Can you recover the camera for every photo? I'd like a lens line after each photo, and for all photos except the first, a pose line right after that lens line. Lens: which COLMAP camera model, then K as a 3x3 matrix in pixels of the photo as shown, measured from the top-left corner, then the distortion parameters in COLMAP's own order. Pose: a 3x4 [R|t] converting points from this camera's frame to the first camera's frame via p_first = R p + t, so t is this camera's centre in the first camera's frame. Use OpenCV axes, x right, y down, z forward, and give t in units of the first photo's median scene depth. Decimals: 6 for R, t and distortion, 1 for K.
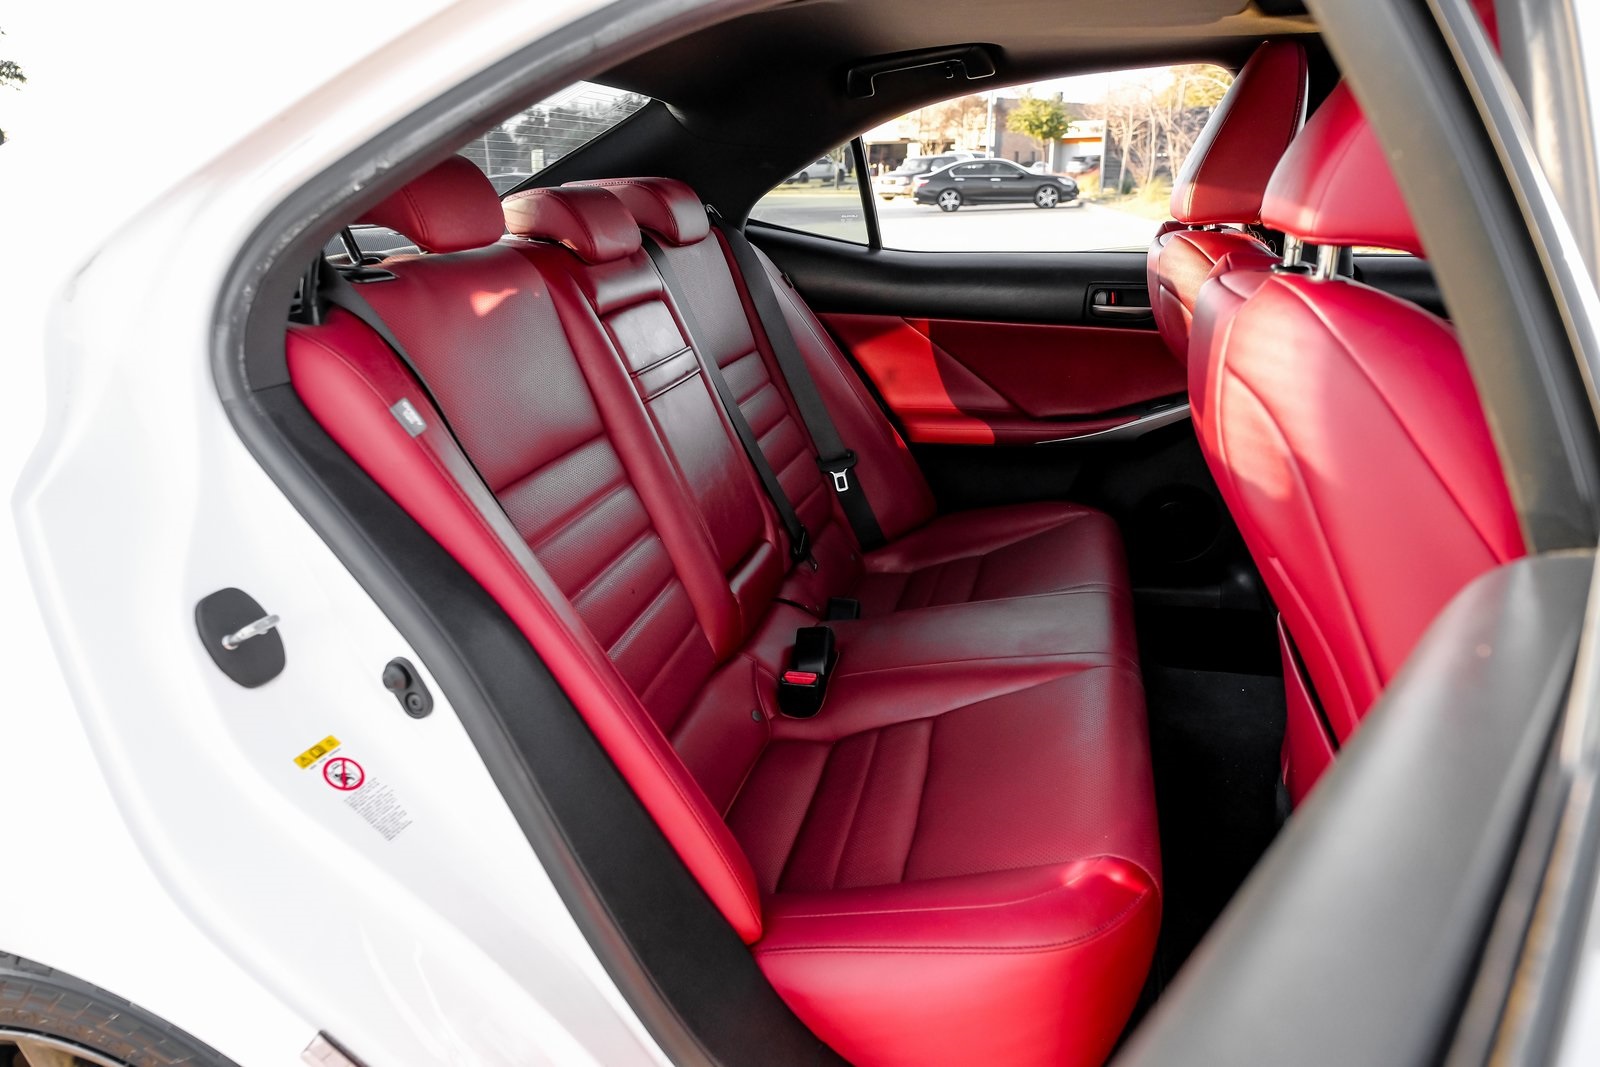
lens RADIAL K [[1084.0, 0, 792.9], [0, 1084.0, 517.8], [0, 0, 1]] dist [-0.018237, 0.005777]
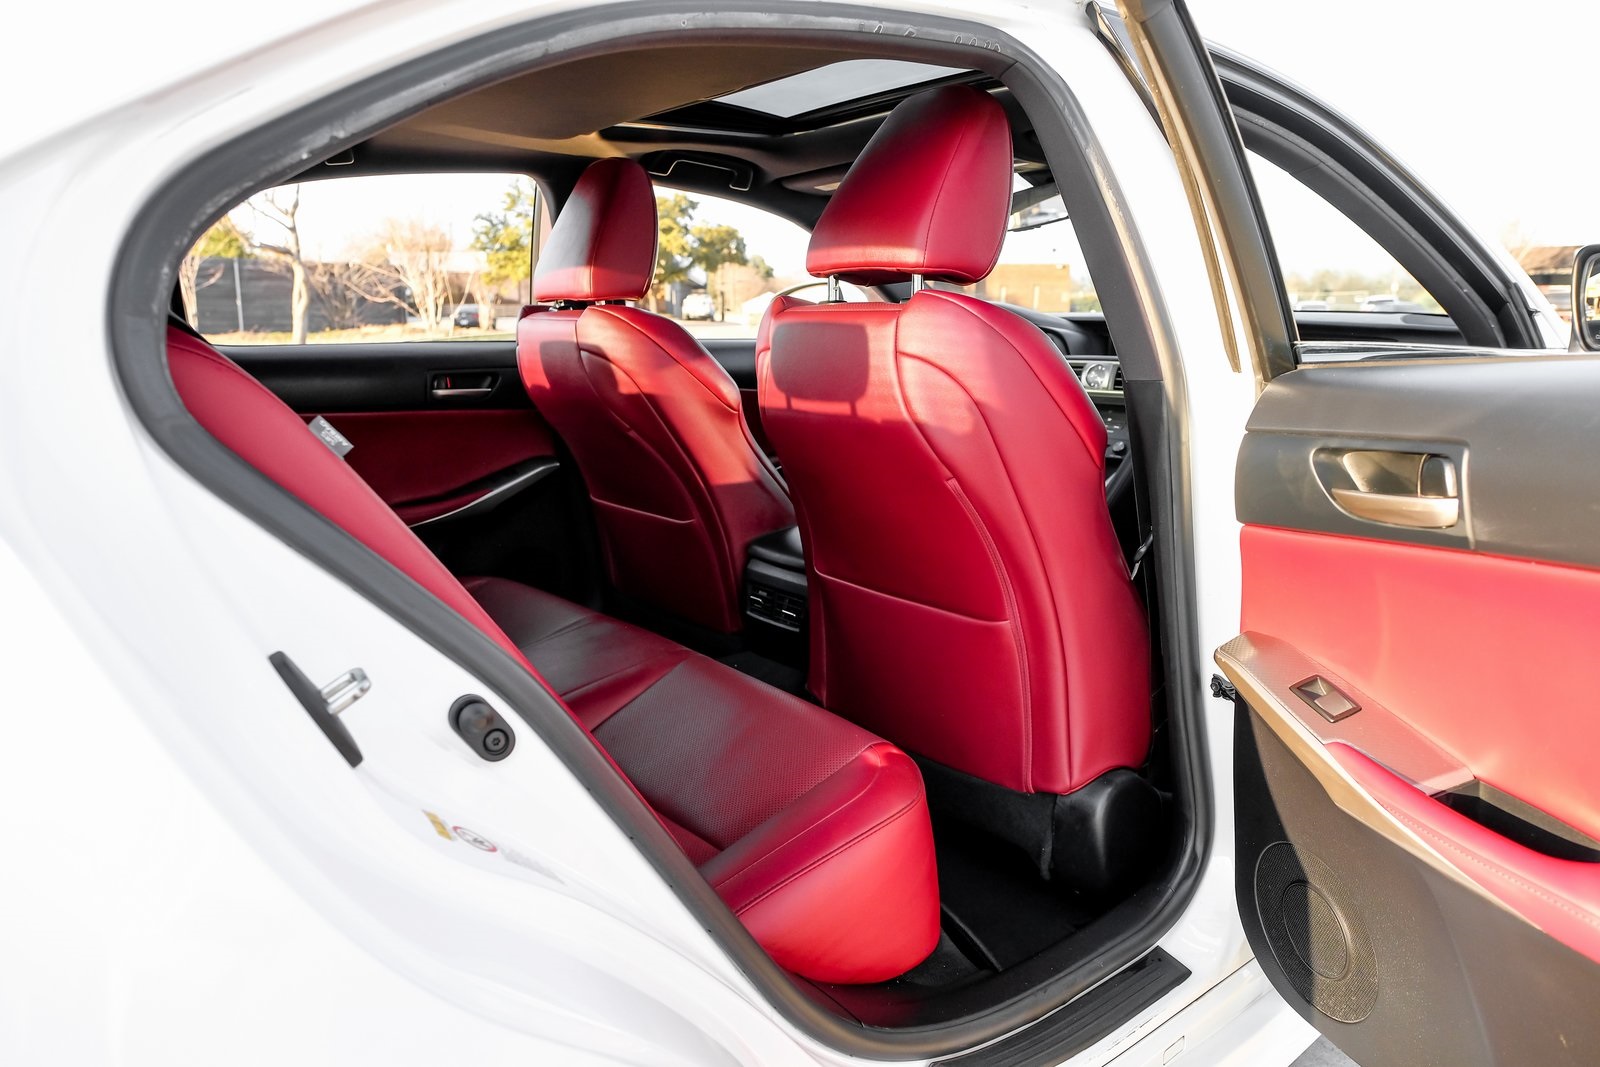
lens RADIAL K [[1084.0, 0, 792.9], [0, 1084.0, 517.8], [0, 0, 1]] dist [-0.018237, 0.005777]
pose [[0.617600, -0.128254, 0.775965, -0.852965], [0.231088, 0.972657, -0.023162, 0.073520], [-0.751777, 0.193621, 0.630351, 0.242401]]
